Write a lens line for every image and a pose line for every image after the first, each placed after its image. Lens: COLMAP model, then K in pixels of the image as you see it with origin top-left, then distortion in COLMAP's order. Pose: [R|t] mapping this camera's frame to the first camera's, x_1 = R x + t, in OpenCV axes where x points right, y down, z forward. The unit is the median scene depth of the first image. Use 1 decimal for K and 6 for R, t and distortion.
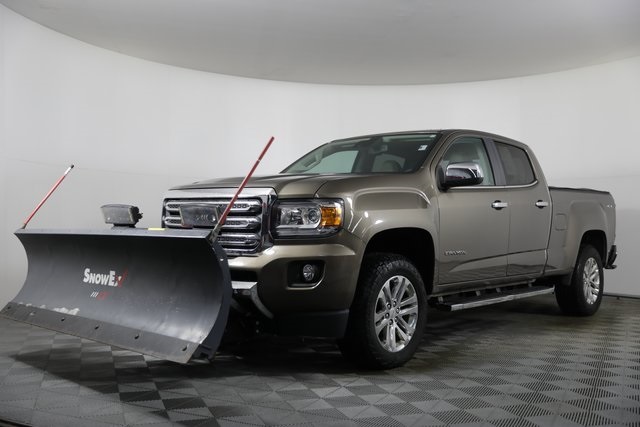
lens RADIAL K [[680.6, 0, 320.0], [0, 680.6, 213.5], [0, 0, 1]] dist [0.032955, 0.022001]
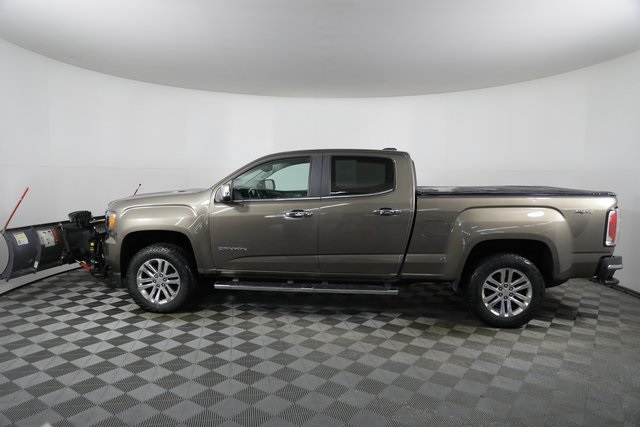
lens RADIAL K [[419.9, 0, 320.0], [0, 419.9, 213.5], [0, 0, 1]] dist [-0.020767, -0.000173]
pose [[0.553011, 0.071293, -0.830118, 1.141798], [0.018282, 0.995054, 0.097637, -0.105932], [0.832973, -0.069170, 0.548973, 0.777696]]
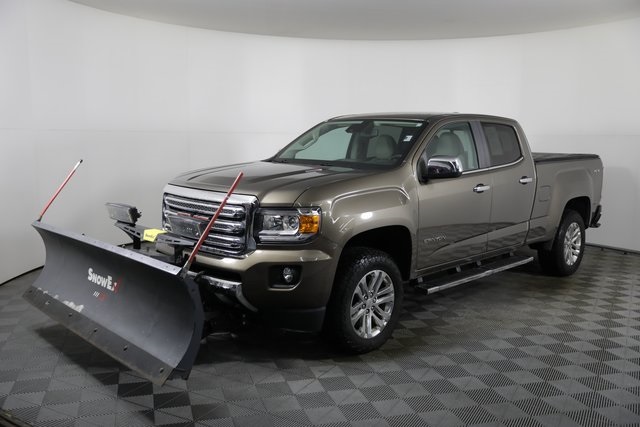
lens RADIAL K [[622.3, 0, 320.0], [0, 622.3, 213.5], [0, 0, 1]] dist [0.008582, 0.005143]
pose [[0.998608, 0.010057, -0.051783, 0.077568], [-0.002394, 0.989287, 0.145967, -0.142983], [0.052696, -0.145640, 0.987933, 0.025283]]
